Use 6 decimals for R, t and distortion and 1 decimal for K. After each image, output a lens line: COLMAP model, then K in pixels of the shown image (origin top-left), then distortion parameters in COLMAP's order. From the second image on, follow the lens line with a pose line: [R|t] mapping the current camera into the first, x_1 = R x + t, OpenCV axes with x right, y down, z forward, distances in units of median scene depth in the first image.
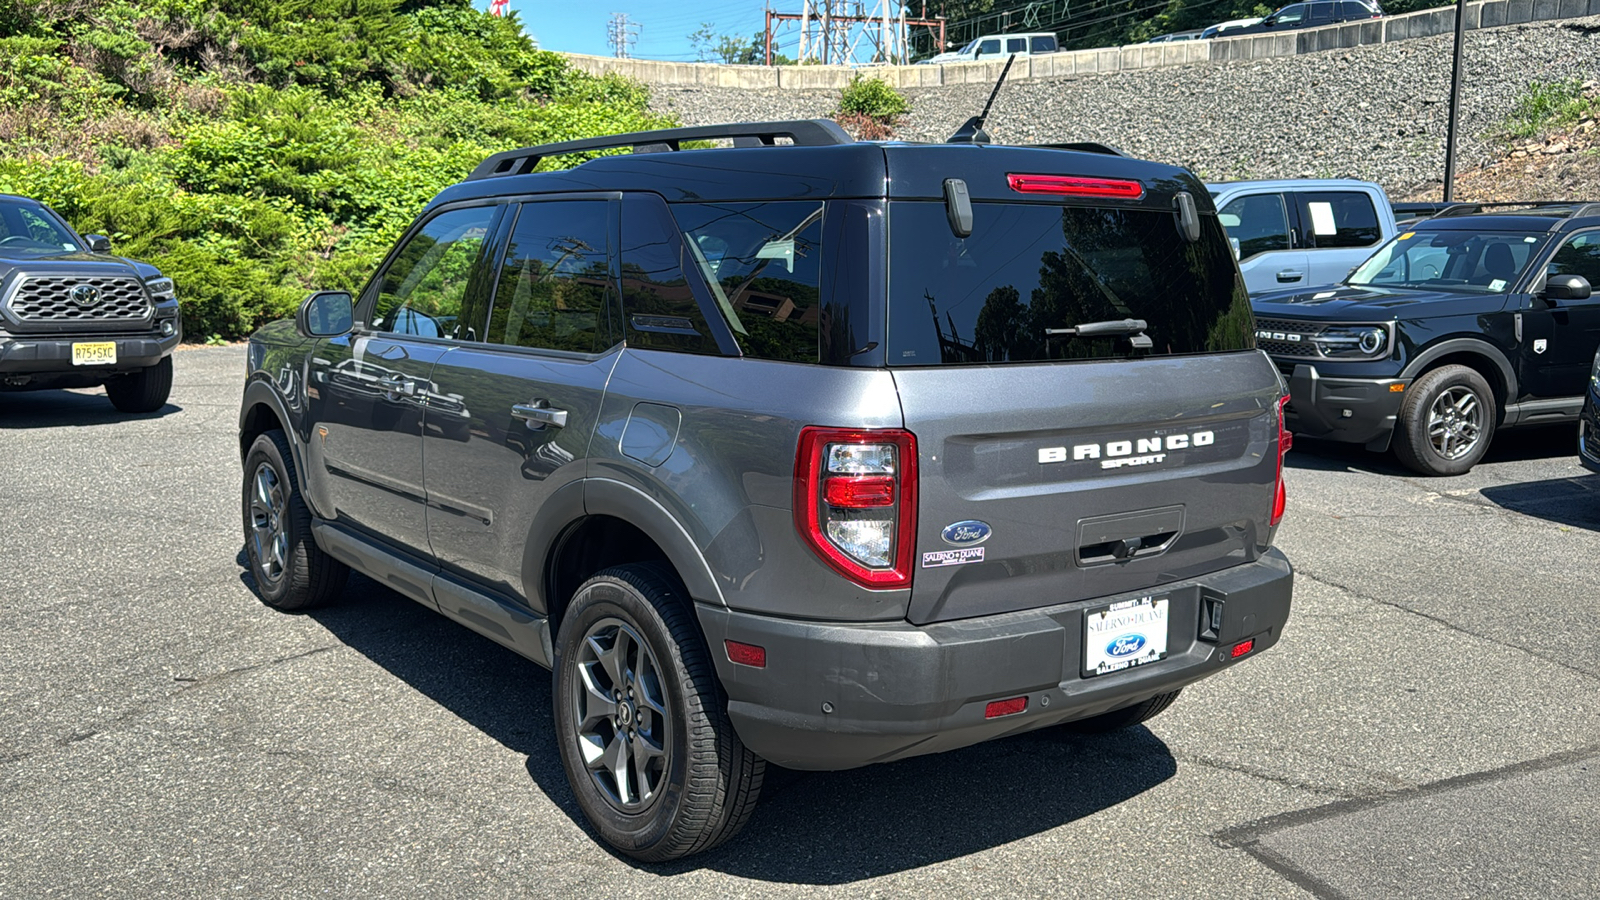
lens RADIAL K [[1410.4, 0, 795.1], [0, 1410.4, 451.5], [0, 0, 1]] dist [0.092341, -0.116315]
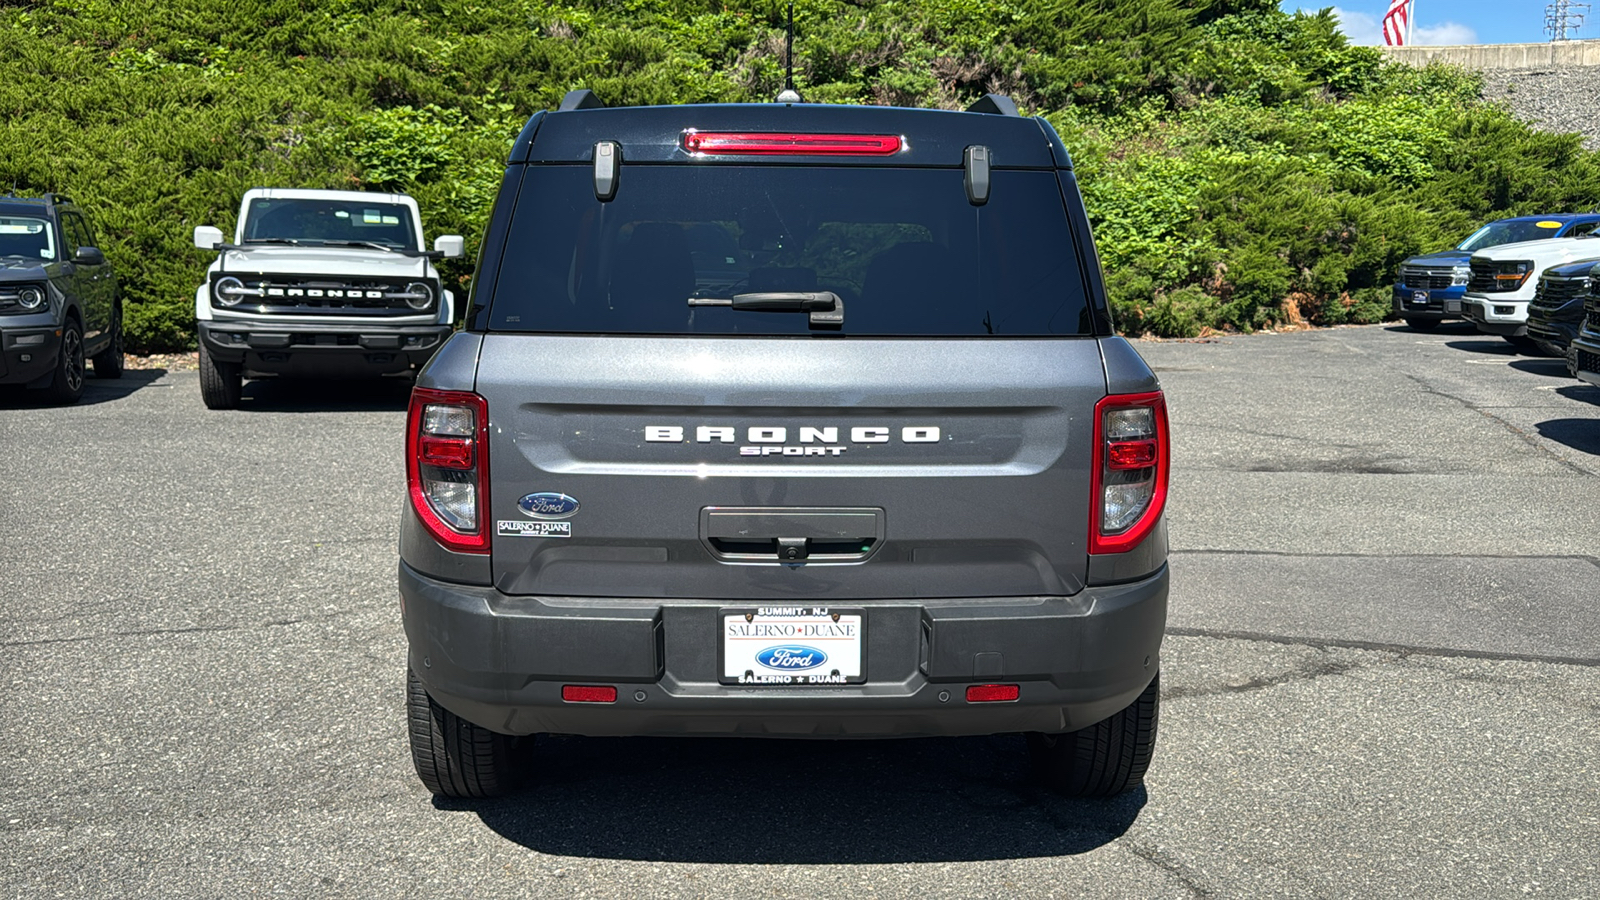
lens RADIAL K [[1410.4, 0, 786.5], [0, 1410.4, 440.3], [0, 0, 1]] dist [0.092341, -0.116315]
pose [[0.812213, 0.065104, -0.579717, 0.646284], [-0.076332, 0.997070, 0.005029, -0.003260], [0.578346, 0.040166, 0.814802, 0.239702]]
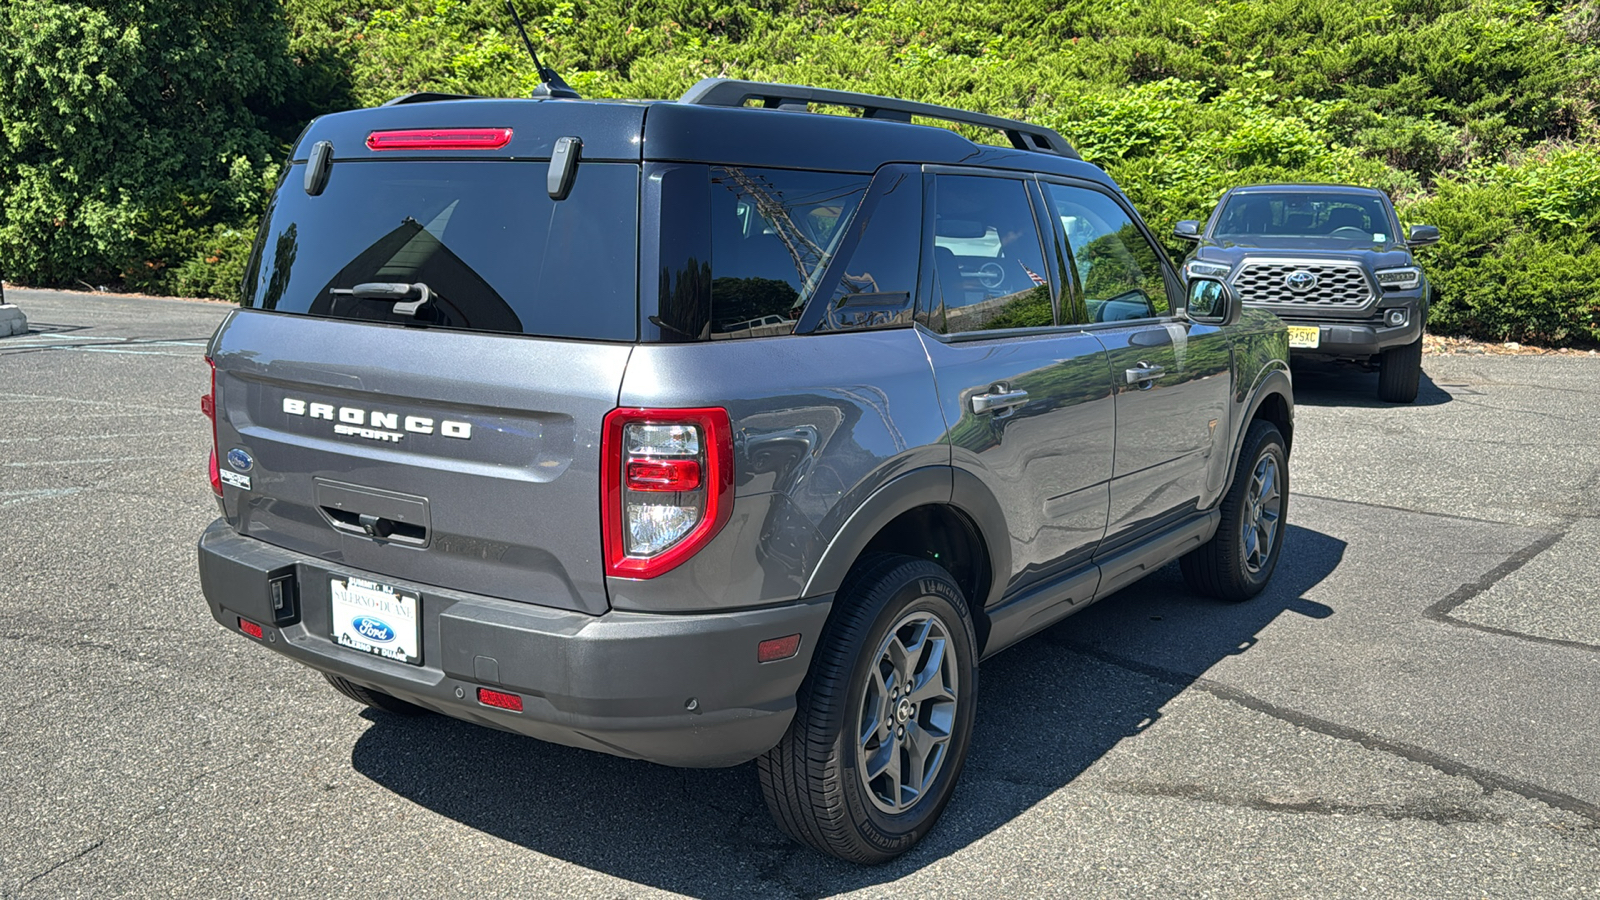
lens RADIAL K [[1410.4, 0, 791.2], [0, 1410.4, 454.0], [0, 0, 1]] dist [0.092341, -0.116315]
pose [[0.302629, 0.145273, -0.941972, 1.043861], [-0.145249, 0.983801, 0.105060, -0.102488], [0.941976, 0.105026, 0.318828, 0.834479]]
